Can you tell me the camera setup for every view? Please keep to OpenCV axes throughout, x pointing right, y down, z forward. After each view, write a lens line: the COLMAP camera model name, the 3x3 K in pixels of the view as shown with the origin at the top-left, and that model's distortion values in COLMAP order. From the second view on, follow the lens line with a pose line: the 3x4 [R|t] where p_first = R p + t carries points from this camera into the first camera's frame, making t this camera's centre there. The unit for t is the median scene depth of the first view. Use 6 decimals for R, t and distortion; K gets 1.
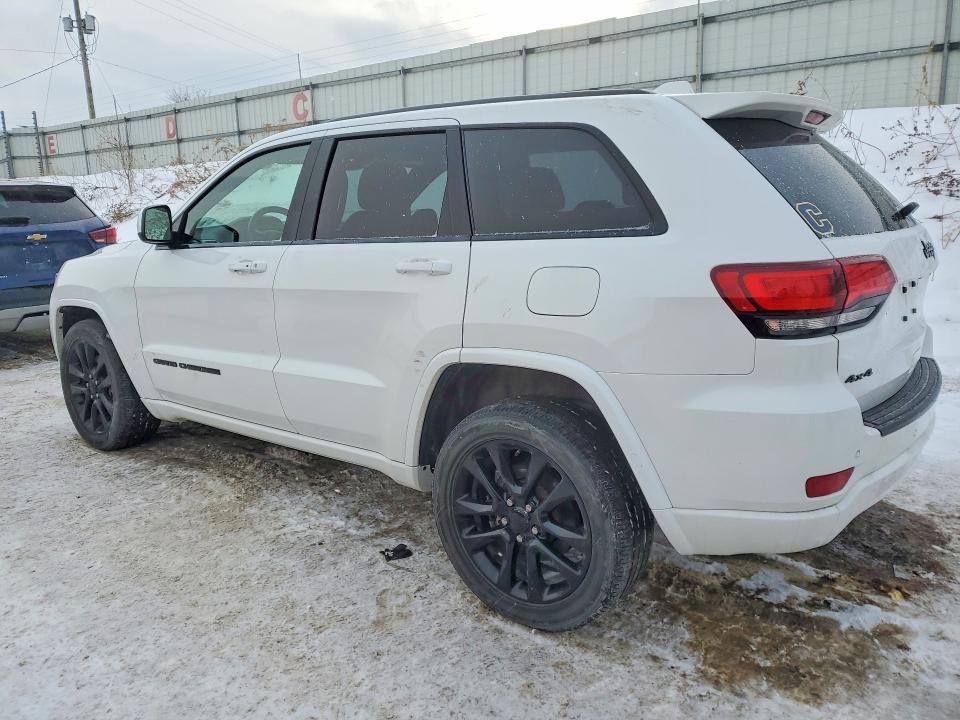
lens RADIAL K [[779.4, 0, 475.4], [0, 779.4, 354.8], [0, 0, 1]] dist [0.032588, -0.001899]
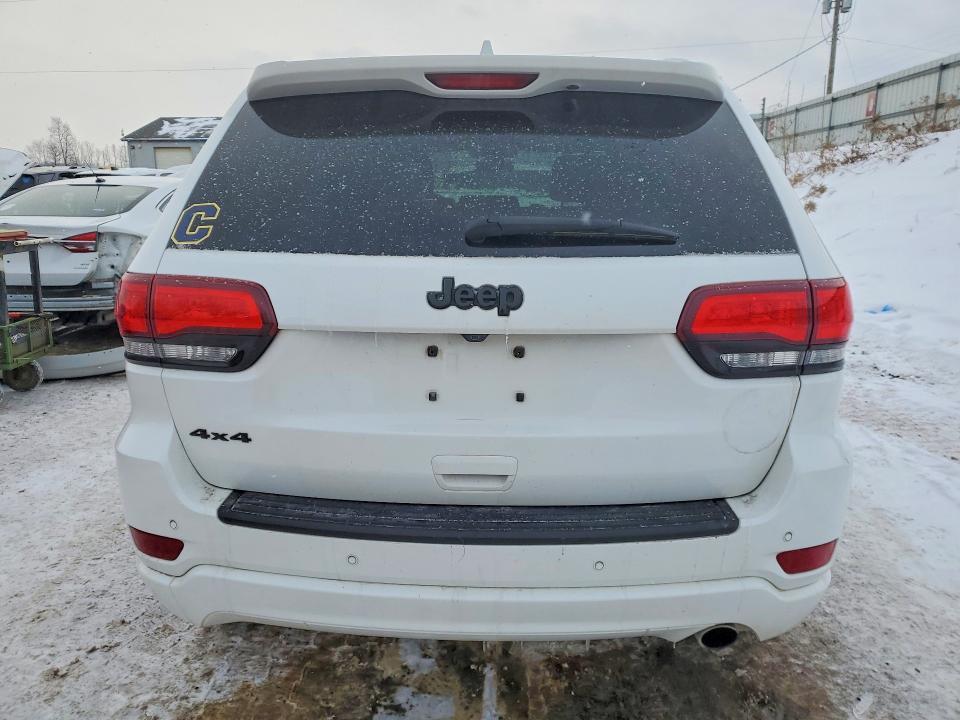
lens RADIAL K [[779.4, 0, 477.0], [0, 779.4, 364.3], [0, 0, 1]] dist [0.032588, -0.001899]
pose [[0.557877, 0.210741, -0.802721, 0.975633], [-0.182904, 0.974662, 0.128767, -0.146277], [0.809518, 0.074985, 0.582287, 0.600816]]
